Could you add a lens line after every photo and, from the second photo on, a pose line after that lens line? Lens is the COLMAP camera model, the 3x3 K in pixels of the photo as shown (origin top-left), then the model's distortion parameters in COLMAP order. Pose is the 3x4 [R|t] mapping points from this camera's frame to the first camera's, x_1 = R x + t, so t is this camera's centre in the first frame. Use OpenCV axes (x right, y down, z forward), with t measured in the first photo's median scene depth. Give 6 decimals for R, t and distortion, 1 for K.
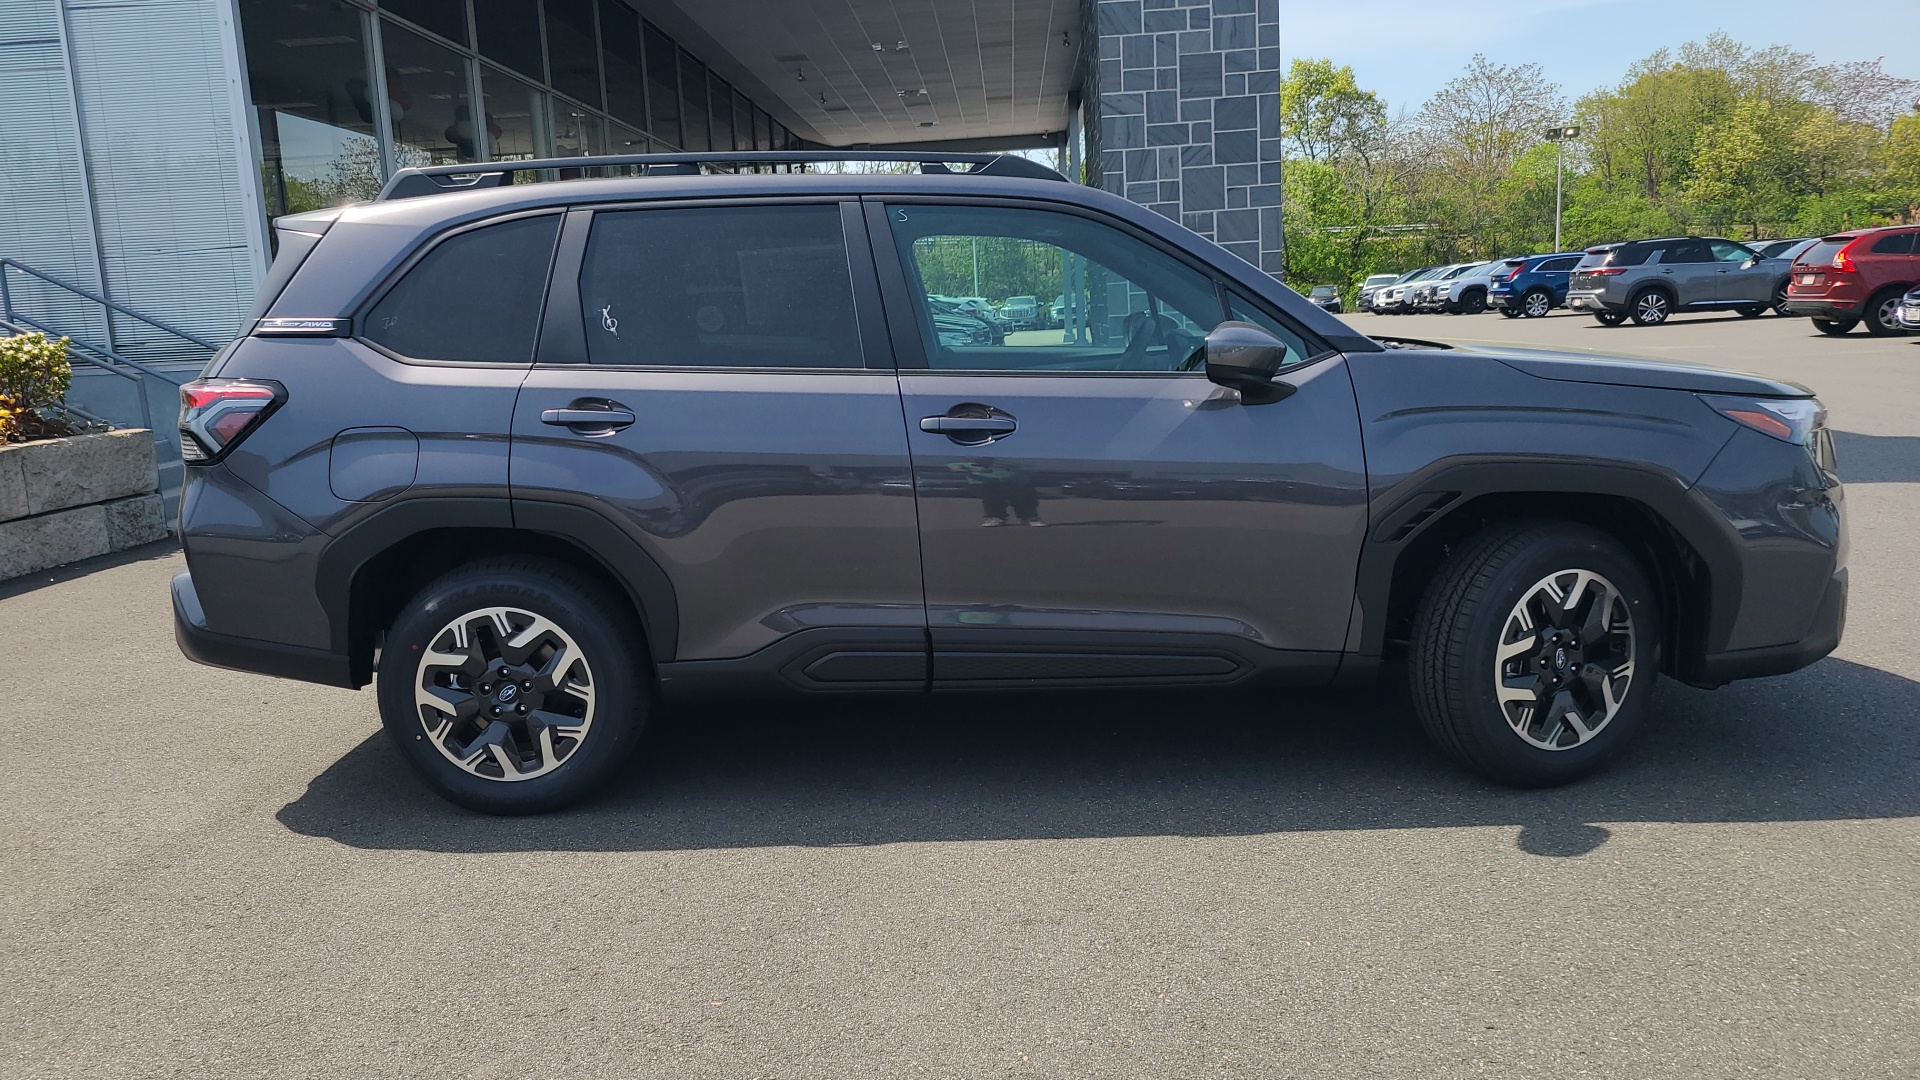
lens RADIAL K [[1437.5, 0, 922.1], [0, 1437.5, 543.9], [0, 0, 1]] dist [0.065451, -0.037460]
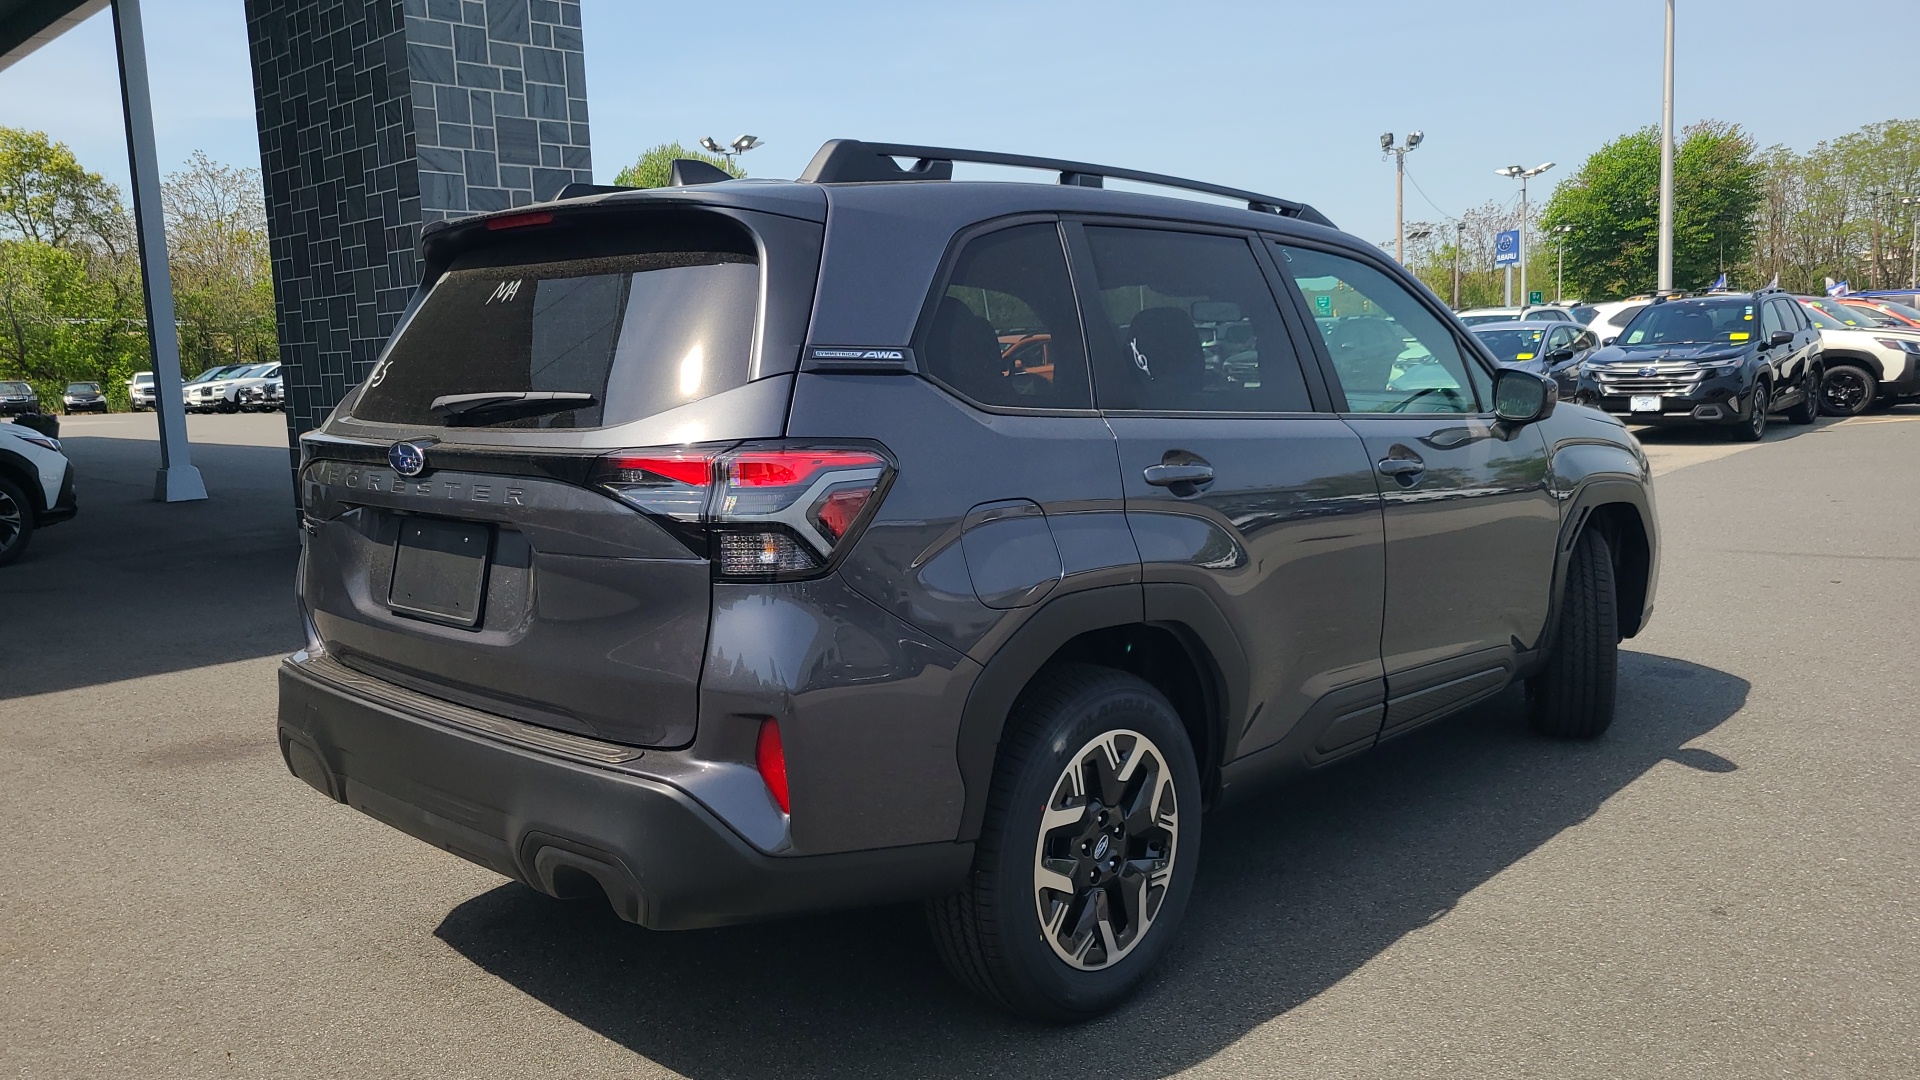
lens RADIAL K [[1428.6, 0, 929.0], [0, 1428.6, 538.5], [0, 0, 1]] dist [0.080875, -0.058641]
pose [[0.668842, -0.071822, 0.739927, -0.338307], [0.125572, 0.991935, -0.017225, -0.020545], [-0.732722, 0.104435, 0.672467, 0.209584]]
